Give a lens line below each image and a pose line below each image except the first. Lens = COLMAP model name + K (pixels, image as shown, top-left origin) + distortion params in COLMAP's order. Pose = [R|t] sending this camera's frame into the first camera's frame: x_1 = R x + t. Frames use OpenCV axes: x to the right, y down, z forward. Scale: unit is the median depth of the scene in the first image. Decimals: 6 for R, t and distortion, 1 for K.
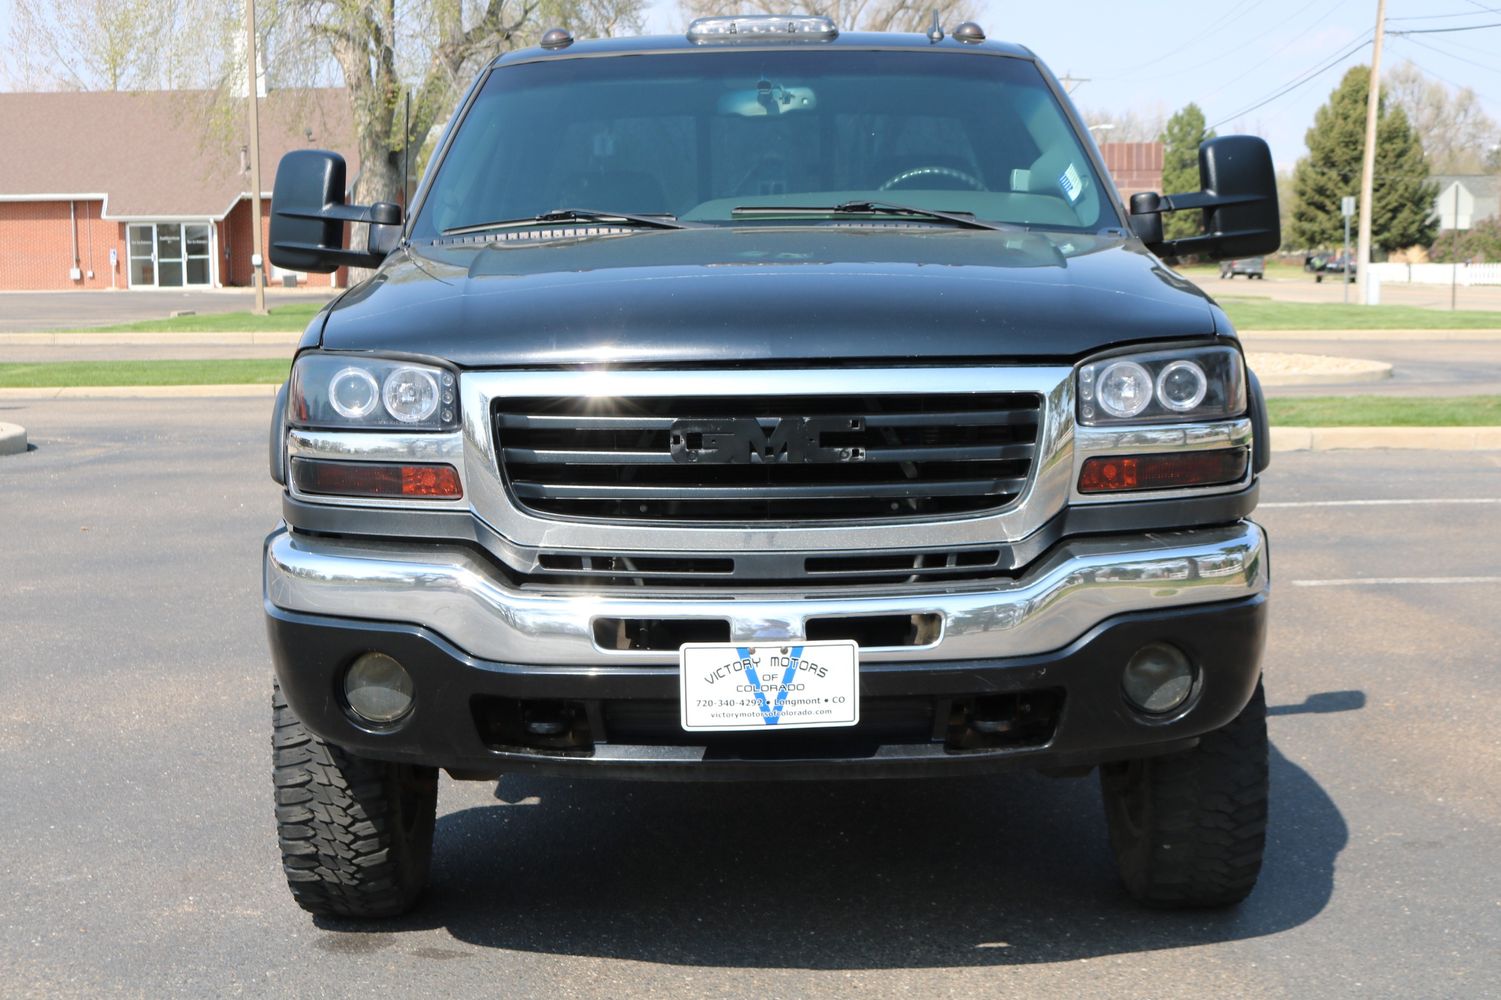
lens RADIAL K [[2199.8, 0, 750.5], [0, 2199.8, 500.0], [0, 0, 1]] dist [-0.031003, 0.203182]
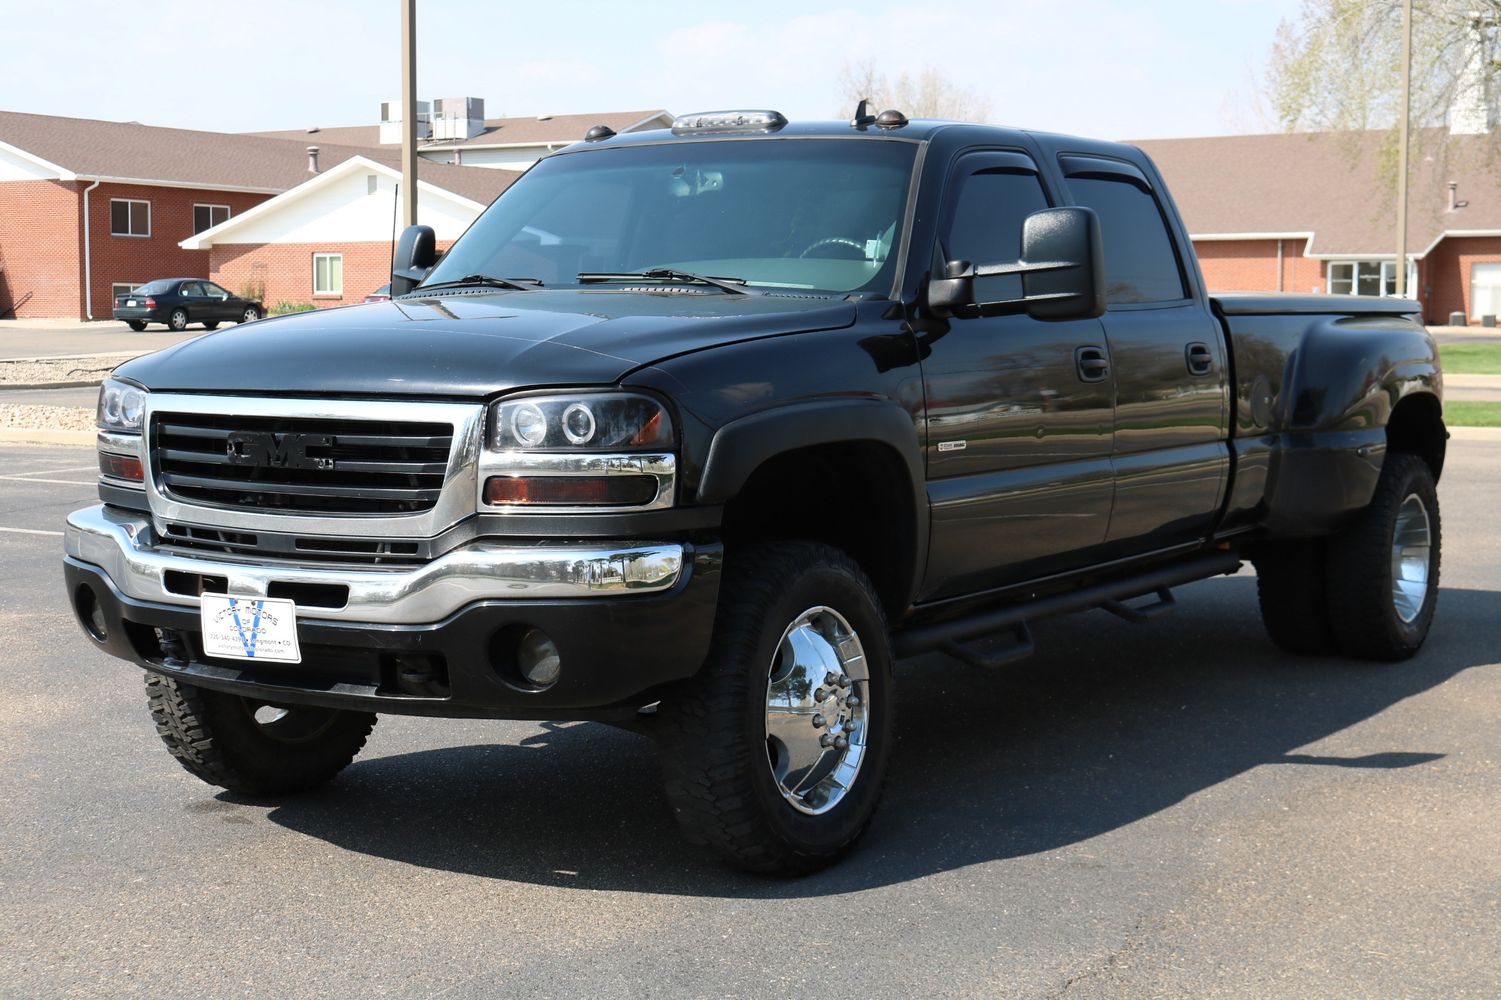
lens RADIAL K [[2199.8, 0, 750.5], [0, 2199.8, 500.0], [0, 0, 1]] dist [-0.031003, 0.203182]
pose [[0.855958, 0.058224, -0.513757, 0.949012], [-0.066919, 0.997757, 0.001585, -0.017859], [0.512697, 0.033023, 0.857934, -0.017134]]
